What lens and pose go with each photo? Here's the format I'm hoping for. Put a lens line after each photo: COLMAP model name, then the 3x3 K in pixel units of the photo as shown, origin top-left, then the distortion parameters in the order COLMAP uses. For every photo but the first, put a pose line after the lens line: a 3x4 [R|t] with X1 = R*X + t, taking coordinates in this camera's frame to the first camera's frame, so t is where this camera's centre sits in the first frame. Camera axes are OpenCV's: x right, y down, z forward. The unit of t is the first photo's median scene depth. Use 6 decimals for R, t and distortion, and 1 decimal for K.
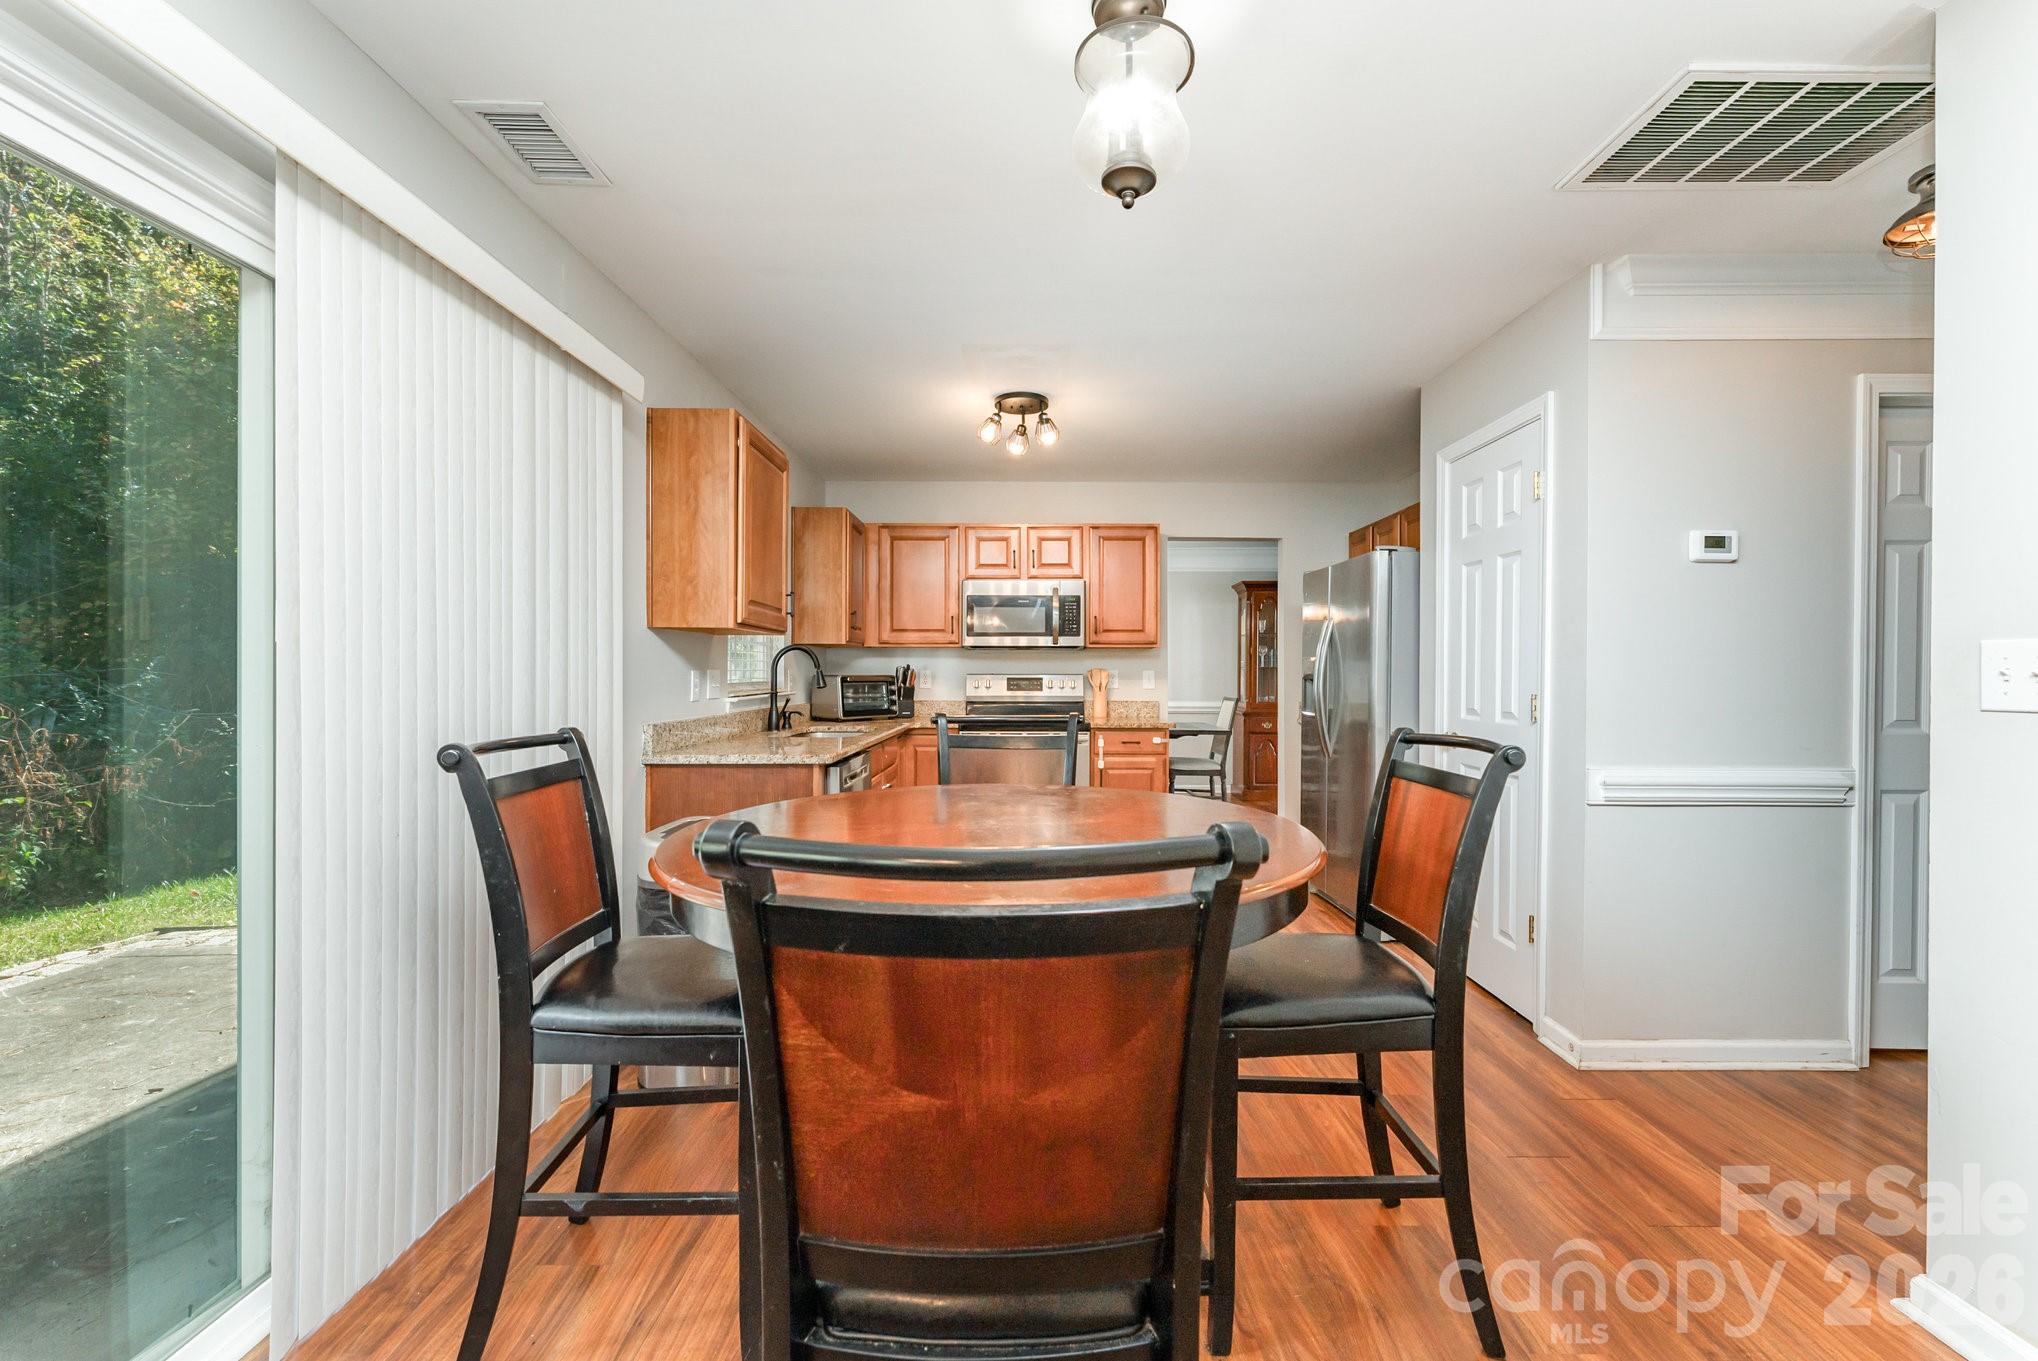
lens RADIAL K [[826.5, 0, 1042.0], [0, 826.5, 680.0], [0, 0, 1]] dist [0.000550, 0.000000]
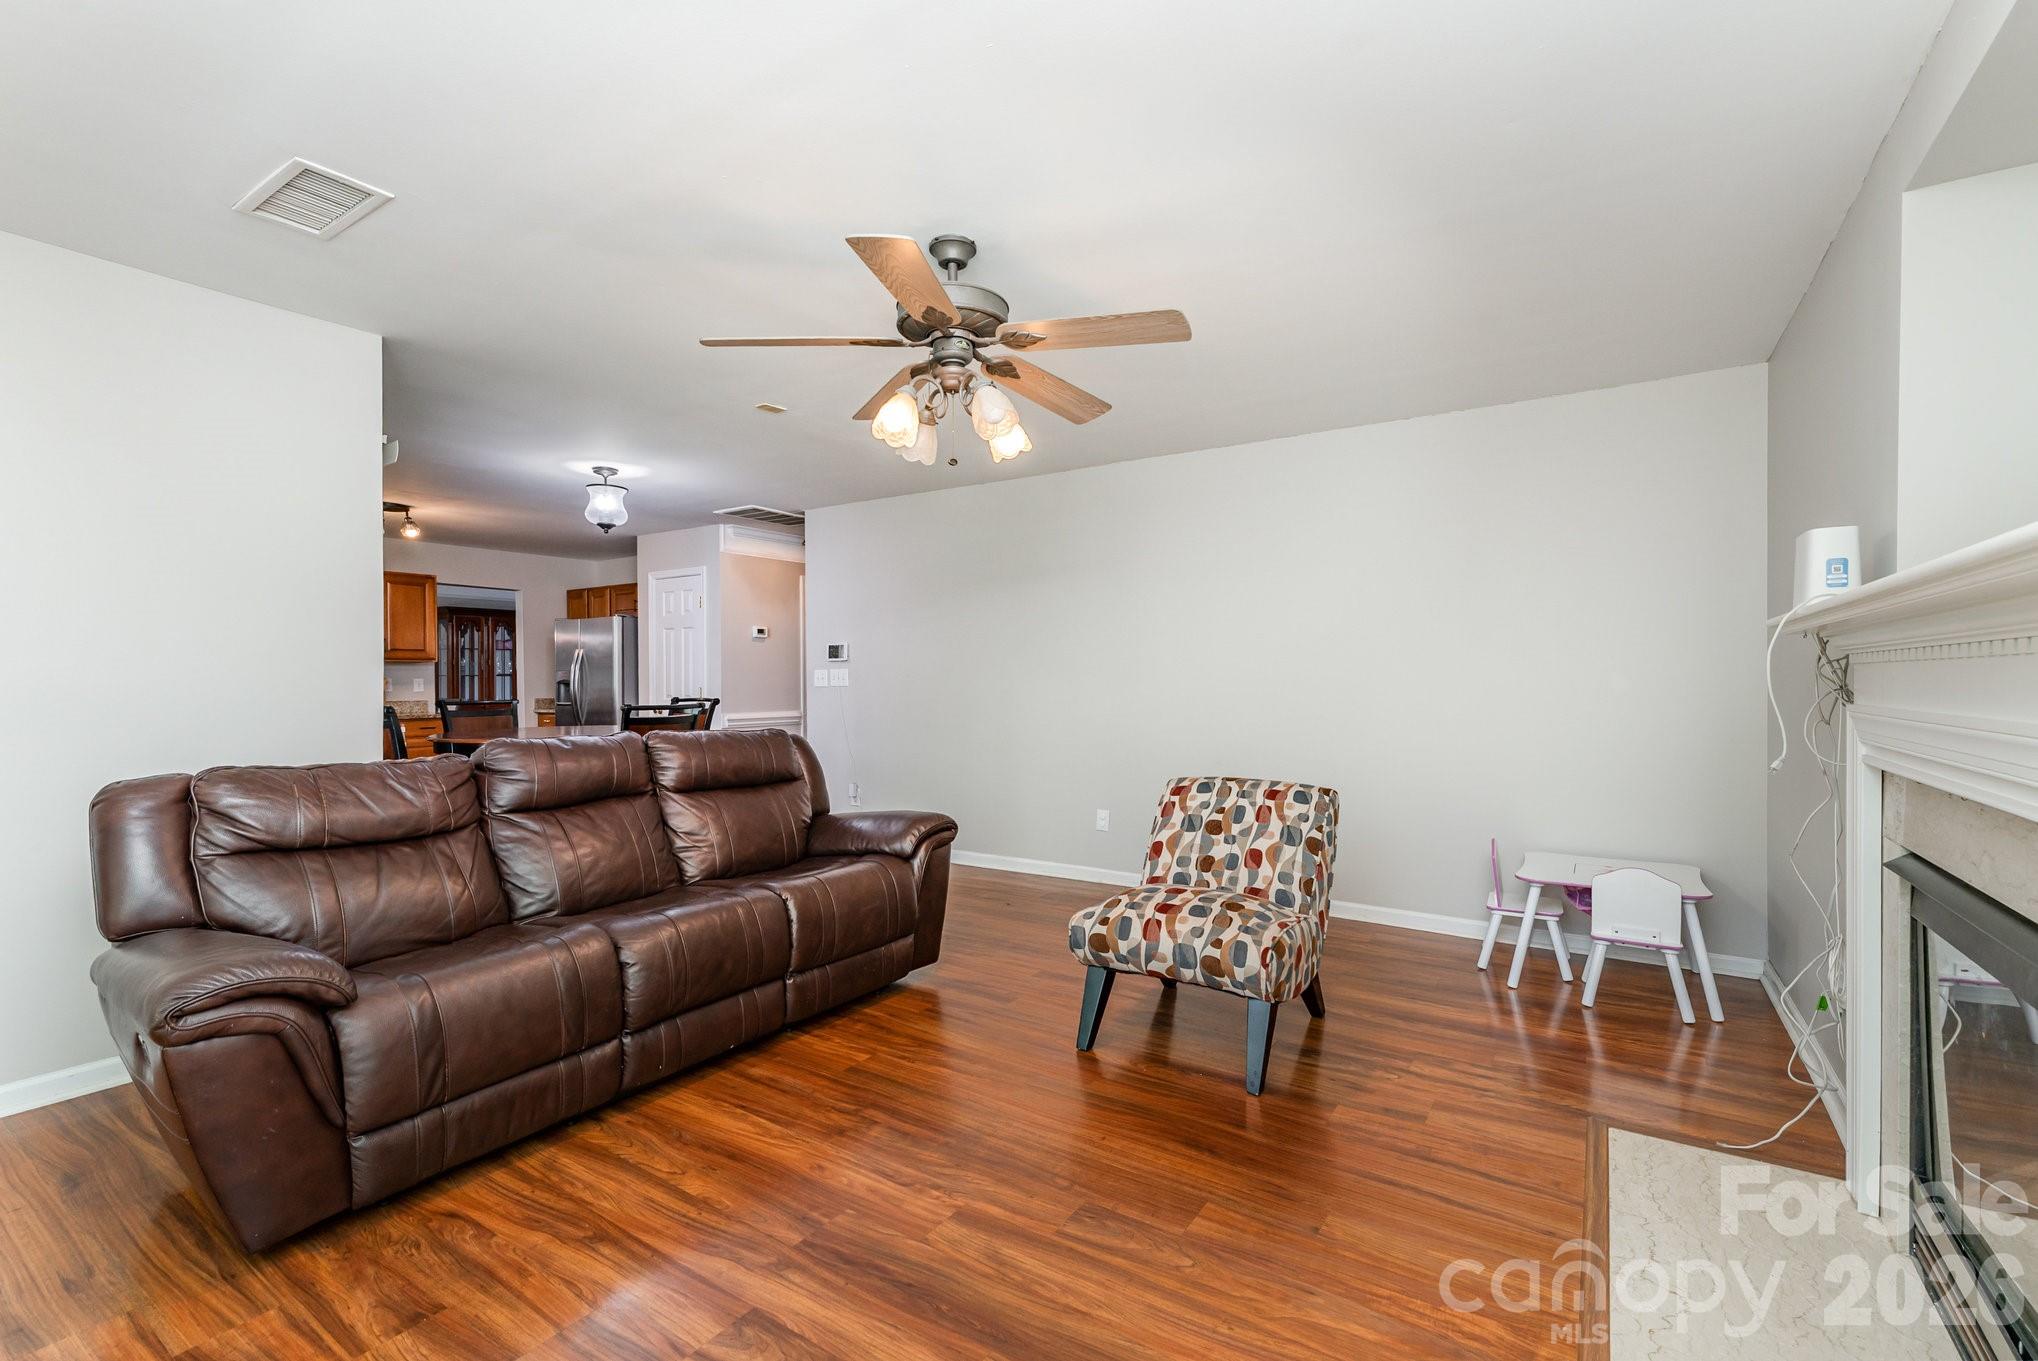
lens RADIAL K [[826.5, 0, 1042.0], [0, 826.5, 680.0], [0, 0, 1]] dist [0.000550, 0.000000]
pose [[0.533269, -0.009173, 0.845896, -0.803476], [0.011429, 0.999928, 0.003639, -0.000144], [-0.845869, 0.007728, 0.533335, -0.996250]]
